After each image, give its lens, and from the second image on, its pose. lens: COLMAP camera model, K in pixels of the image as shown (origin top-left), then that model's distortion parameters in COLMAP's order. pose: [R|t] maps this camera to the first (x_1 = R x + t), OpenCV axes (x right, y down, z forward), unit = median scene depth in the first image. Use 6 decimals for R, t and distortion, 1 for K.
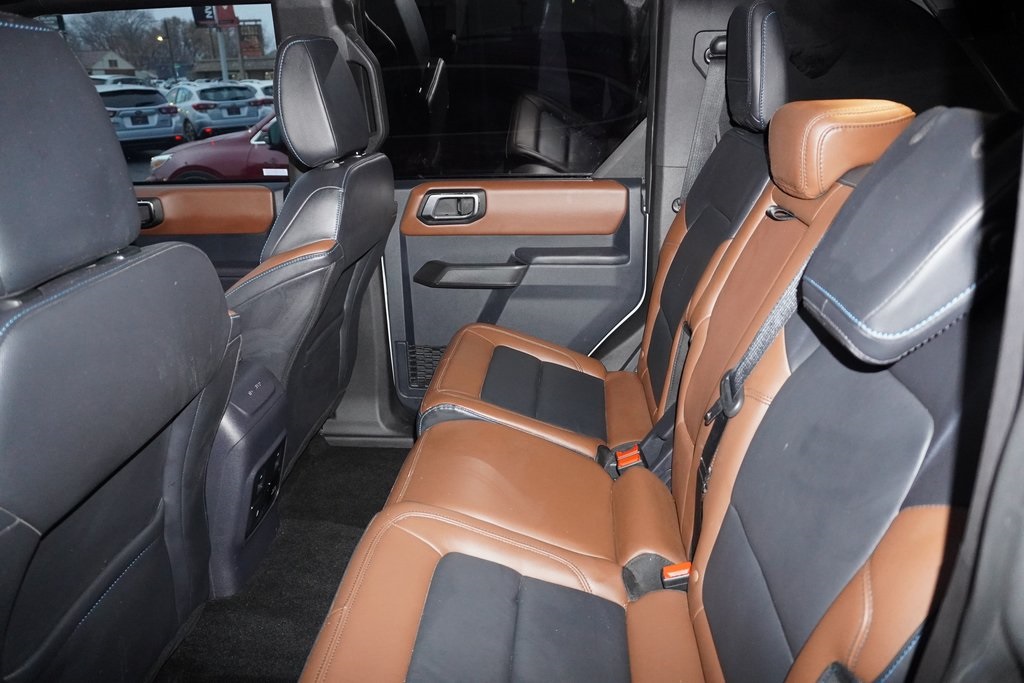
lens RADIAL K [[700.6, 0, 512.0], [0, 700.6, 341.5], [0, 0, 1]] dist [0.001984, 0.001295]
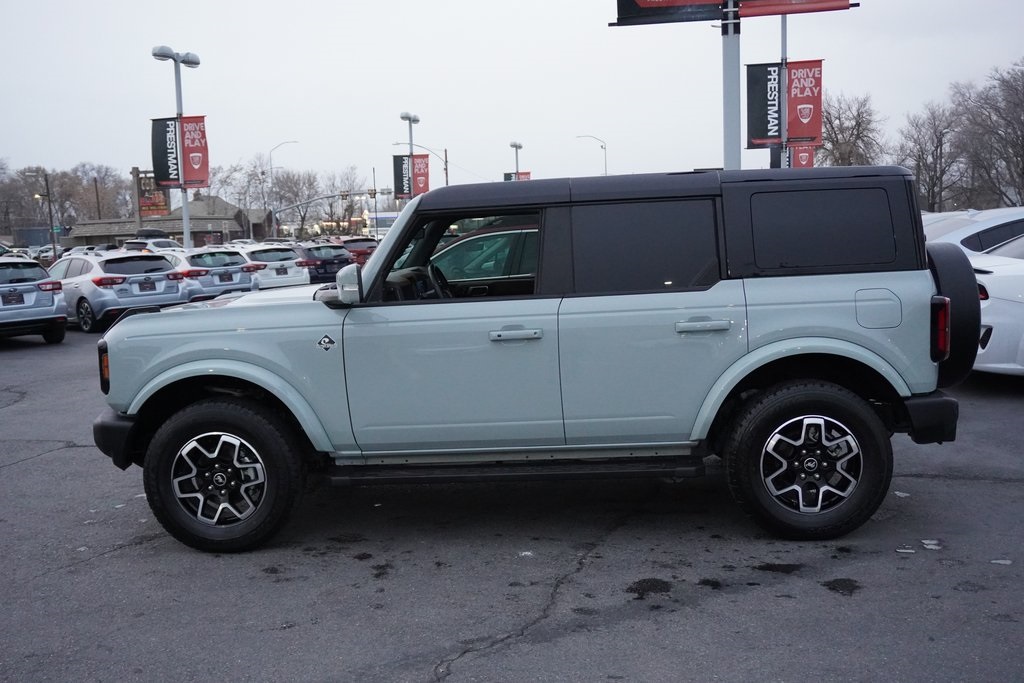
lens RADIAL K [[1102.1, 0, 512.0], [0, 1102.1, 341.5], [0, 0, 1]] dist [0.087651, 0.017056]
pose [[0.999682, -0.024148, 0.007311, -0.032463], [0.025220, 0.964709, -0.262108, 0.098205], [-0.000724, 0.262209, 0.965011, -0.260368]]
